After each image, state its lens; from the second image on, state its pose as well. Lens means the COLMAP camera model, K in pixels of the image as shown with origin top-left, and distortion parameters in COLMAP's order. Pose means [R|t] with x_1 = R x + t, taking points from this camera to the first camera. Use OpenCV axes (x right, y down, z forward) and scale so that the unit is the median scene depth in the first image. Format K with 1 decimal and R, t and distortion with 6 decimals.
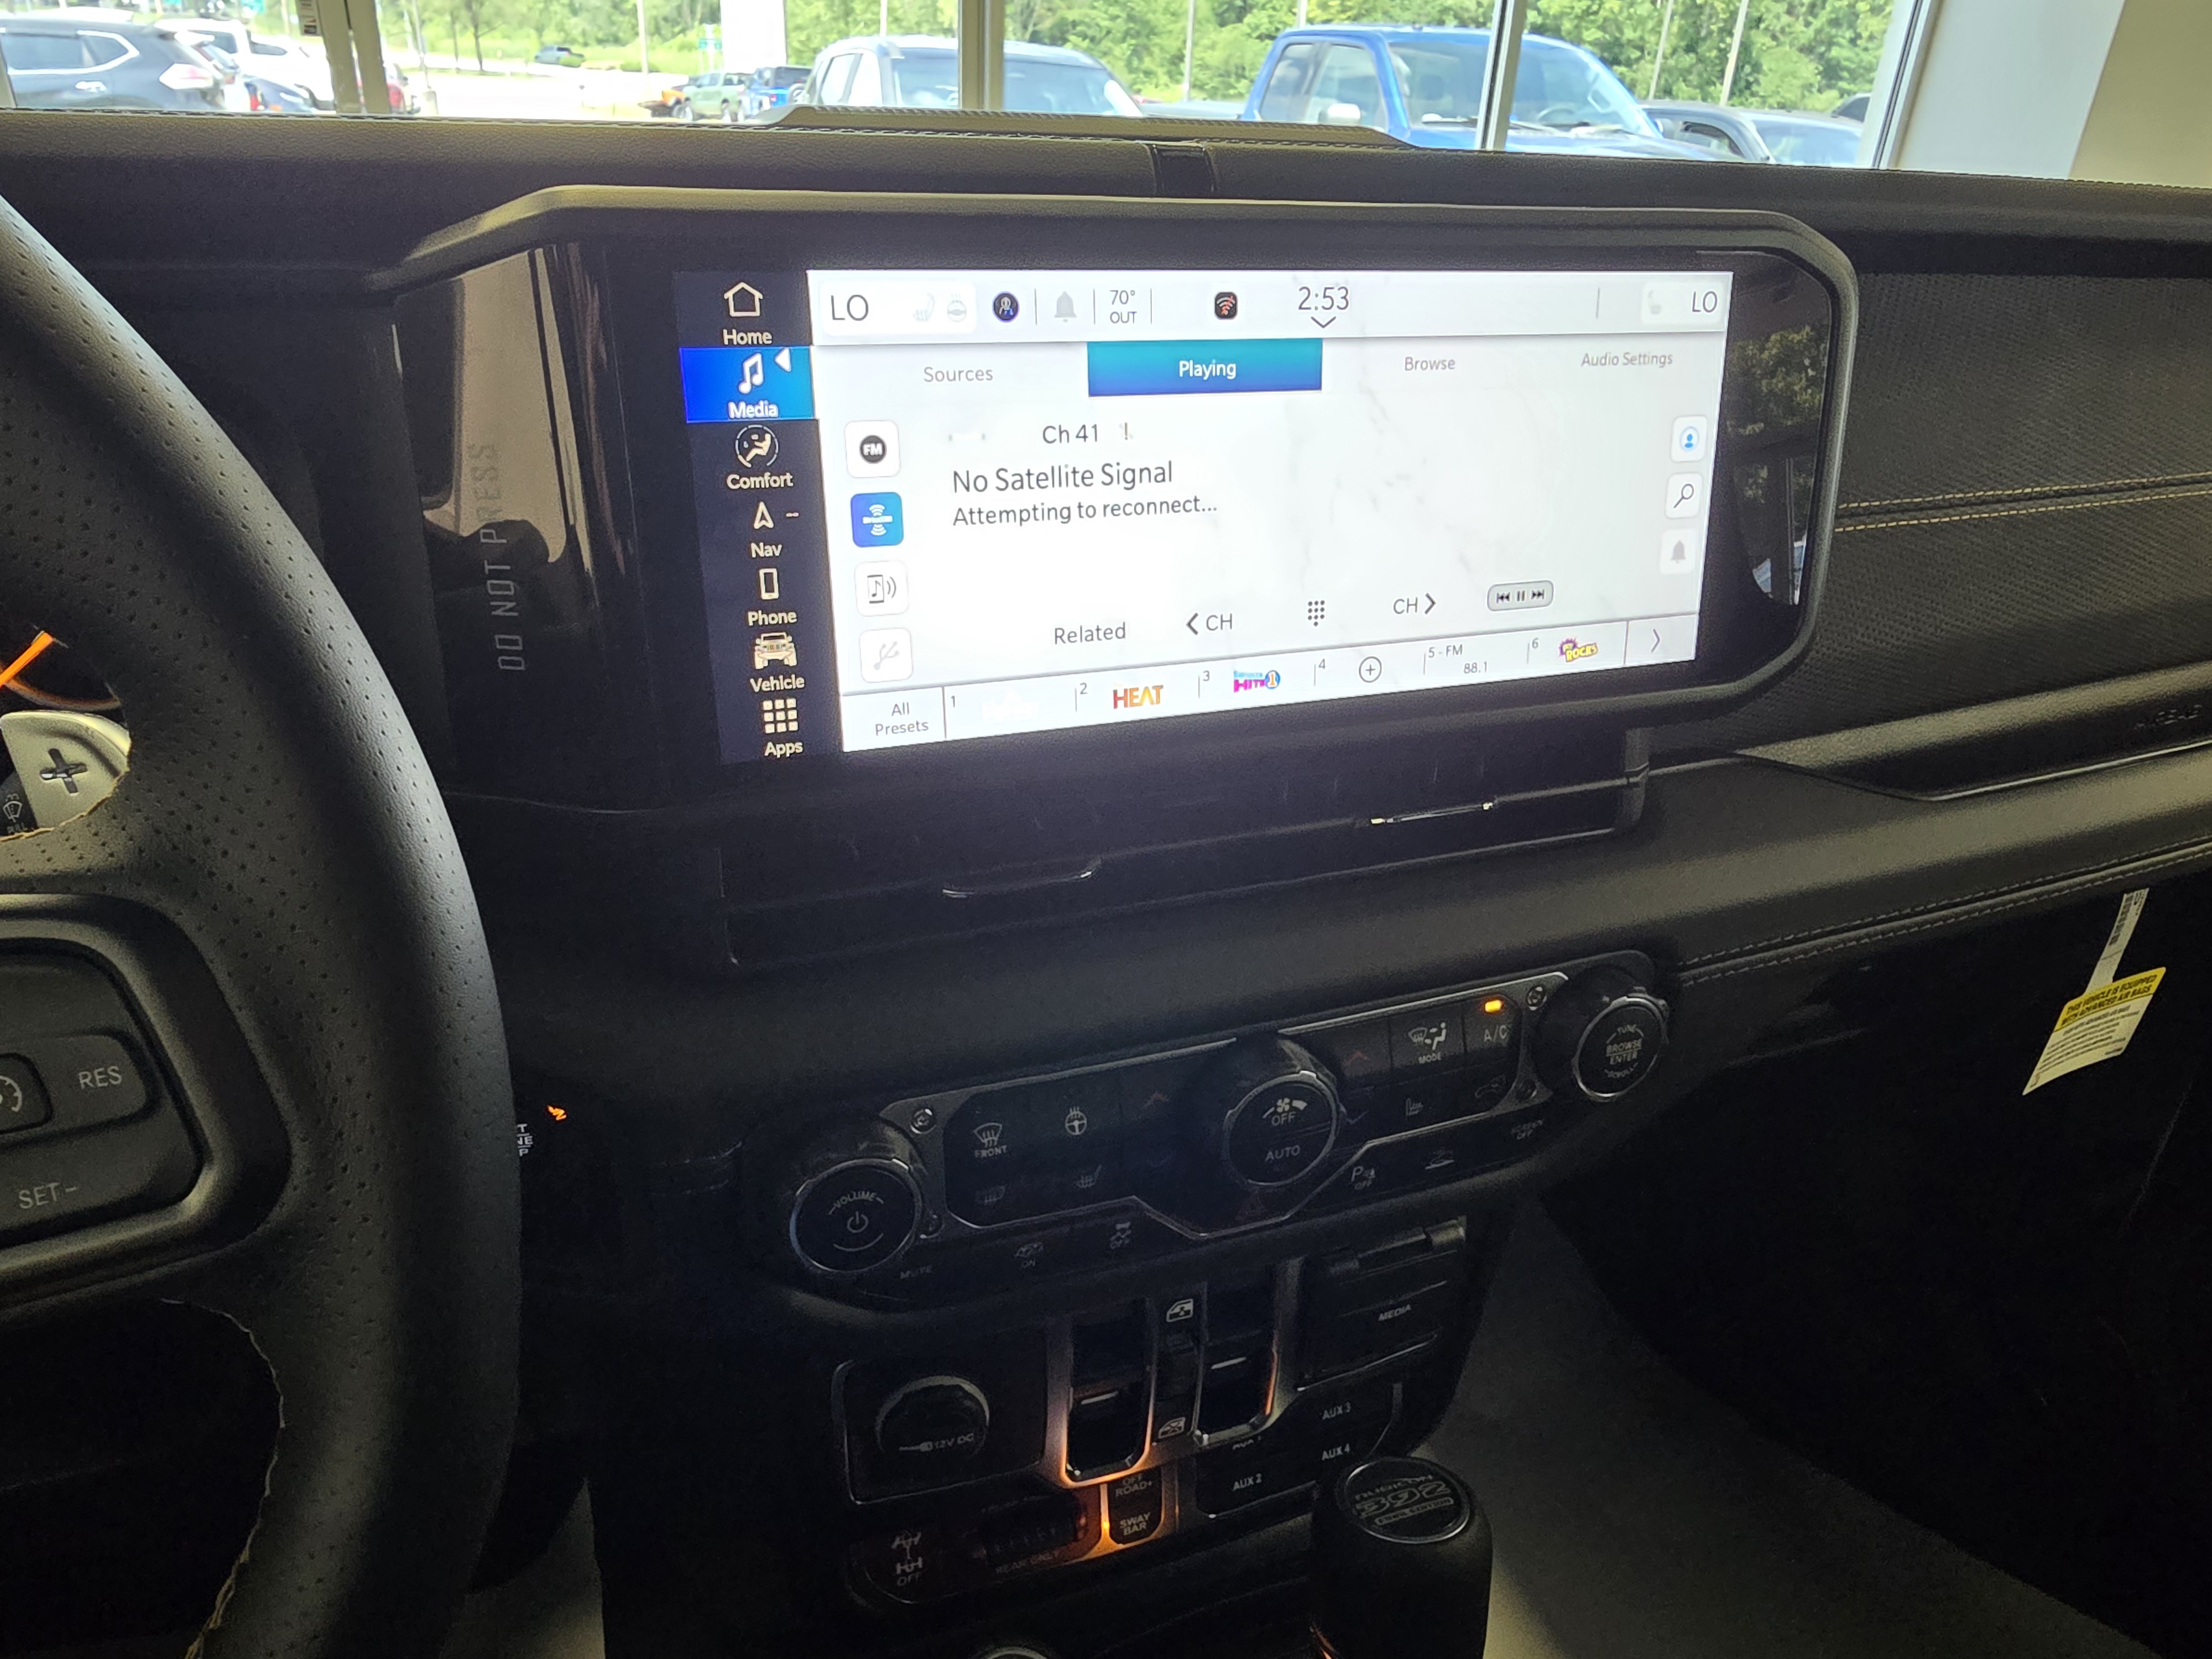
lens RADIAL K [[1434.3, 0, 1105.5], [0, 1434.3, 881.1], [0, 0, 1]] dist [-0.004972, -0.002079]
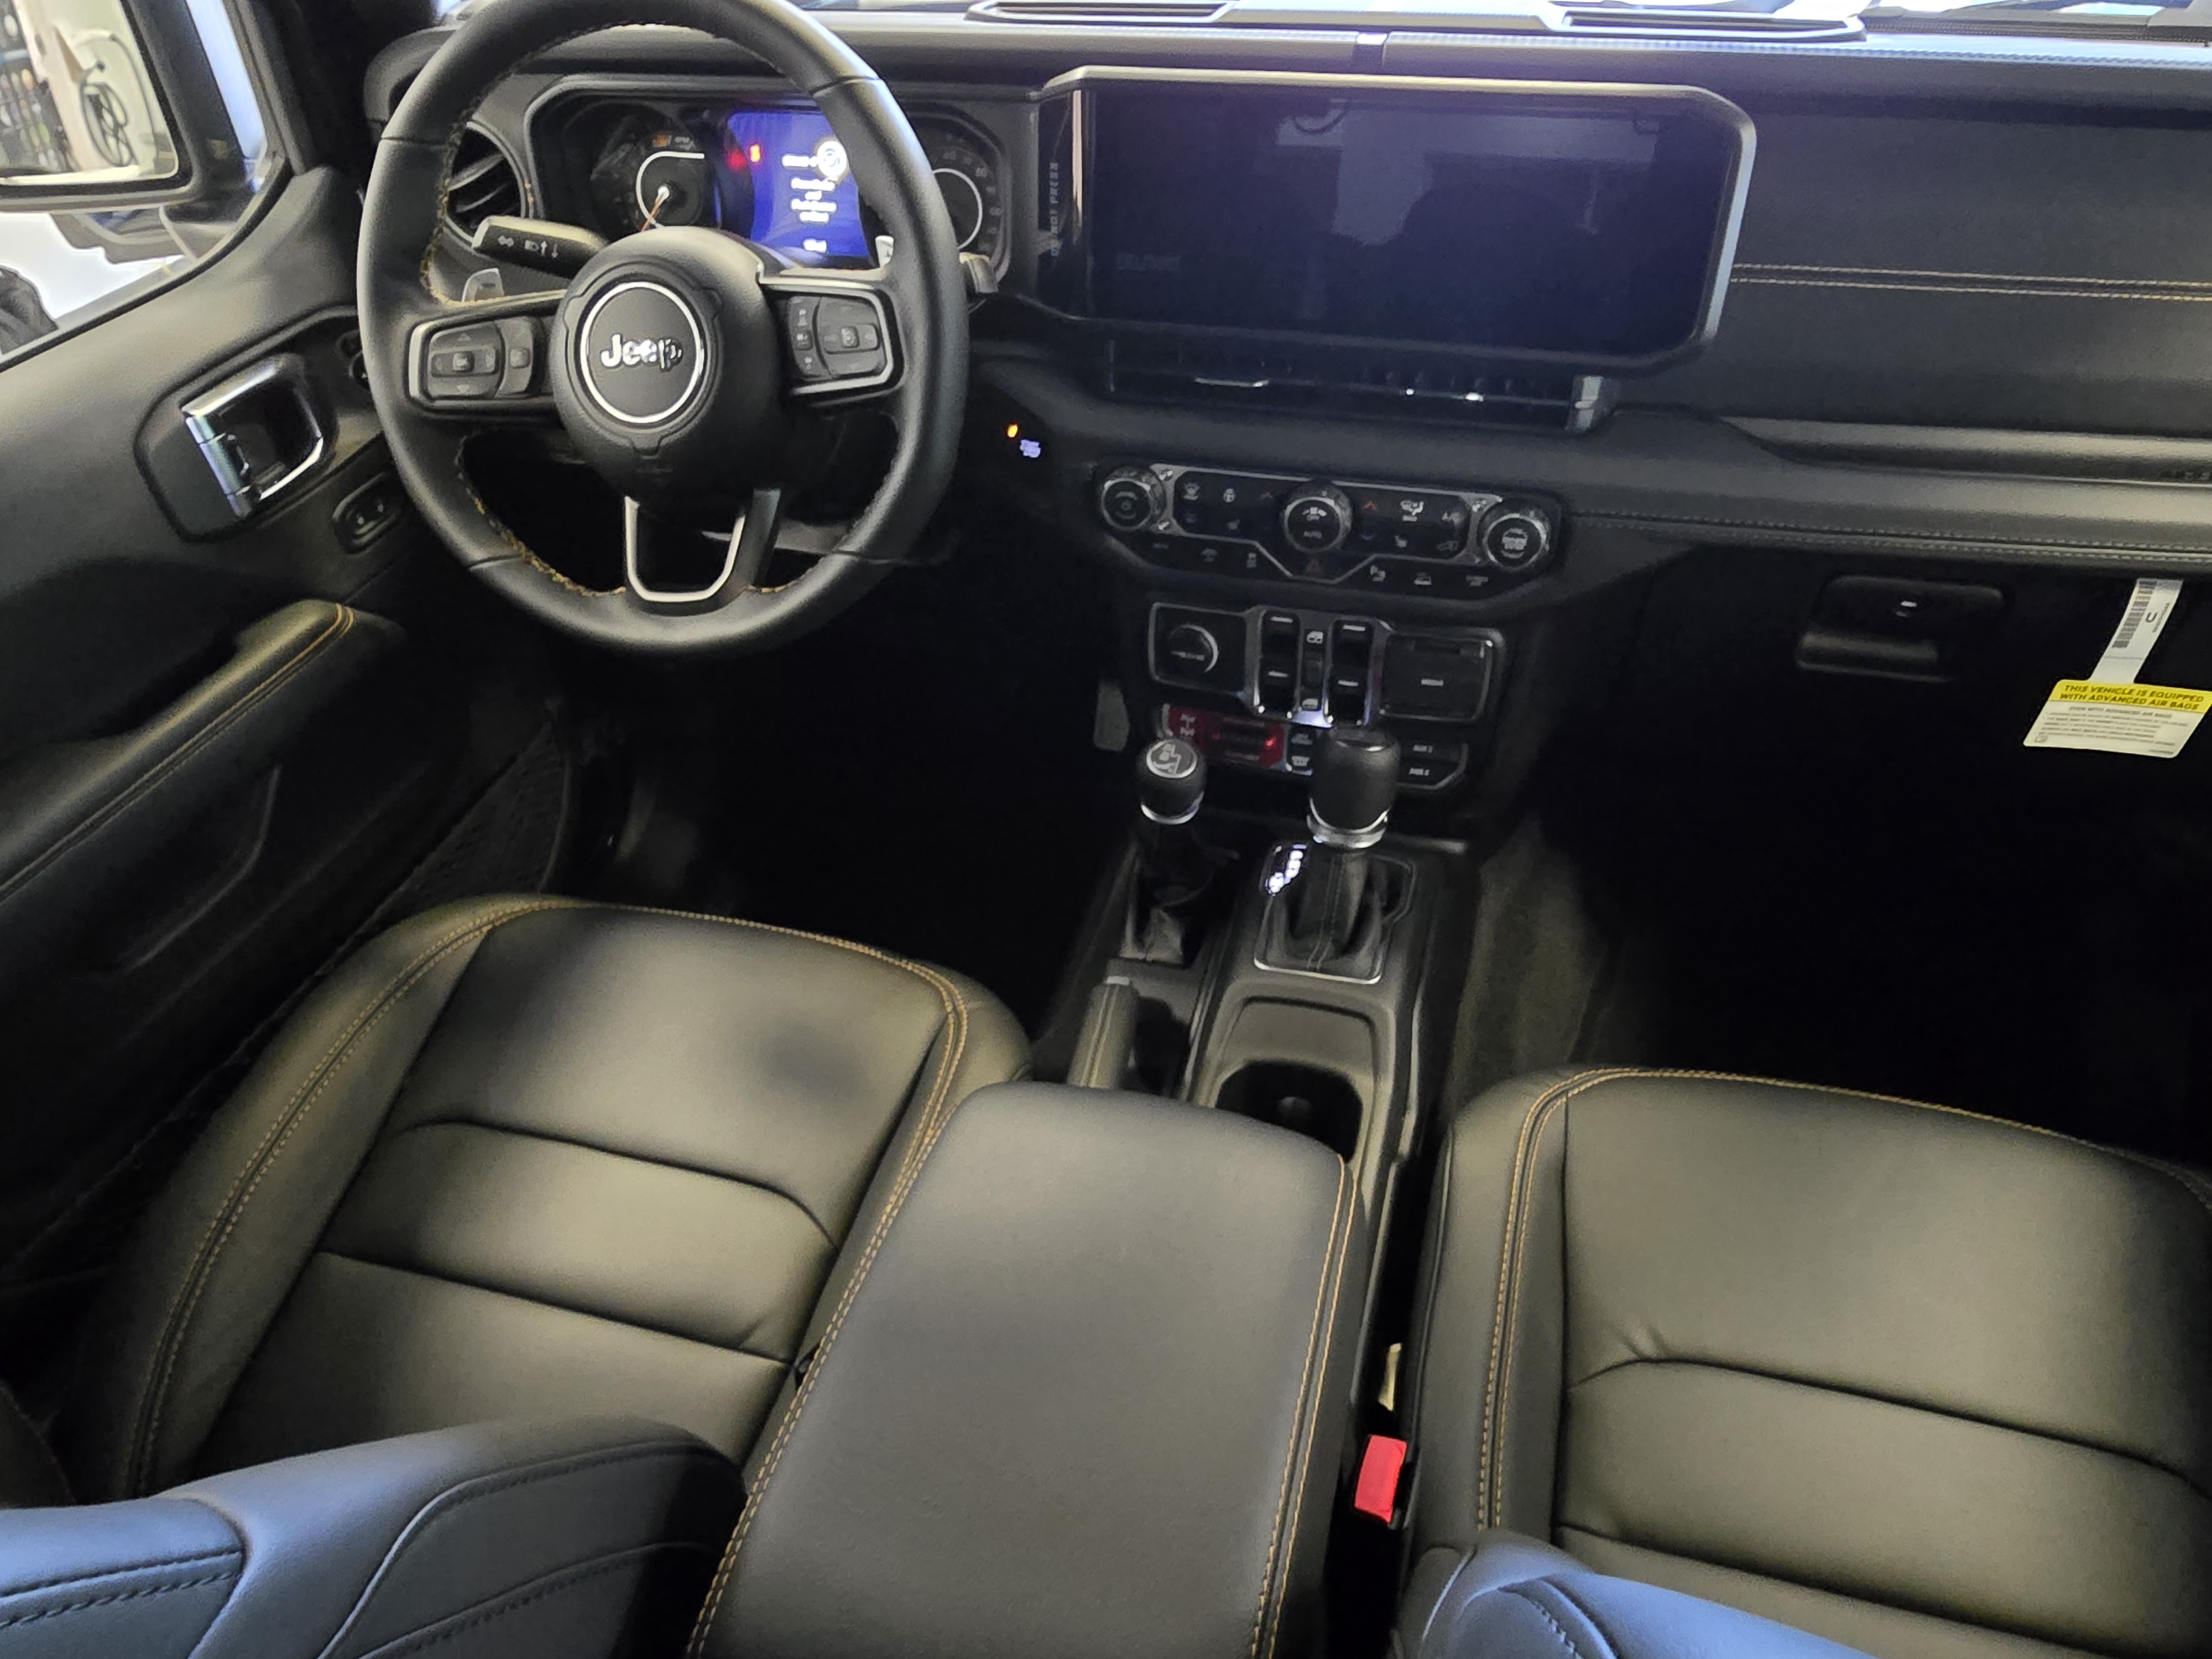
lens RADIAL K [[1529.4, 0, 1106.0], [0, 1529.4, 829.5], [0, 0, 1]] dist [-0.005315, 0.002445]
pose [[0.802490, 0.332157, -0.495663, 1.176776], [-0.225136, 0.937880, 0.263999, 0.067771], [0.552562, -0.100265, 0.827419, -1.141756]]
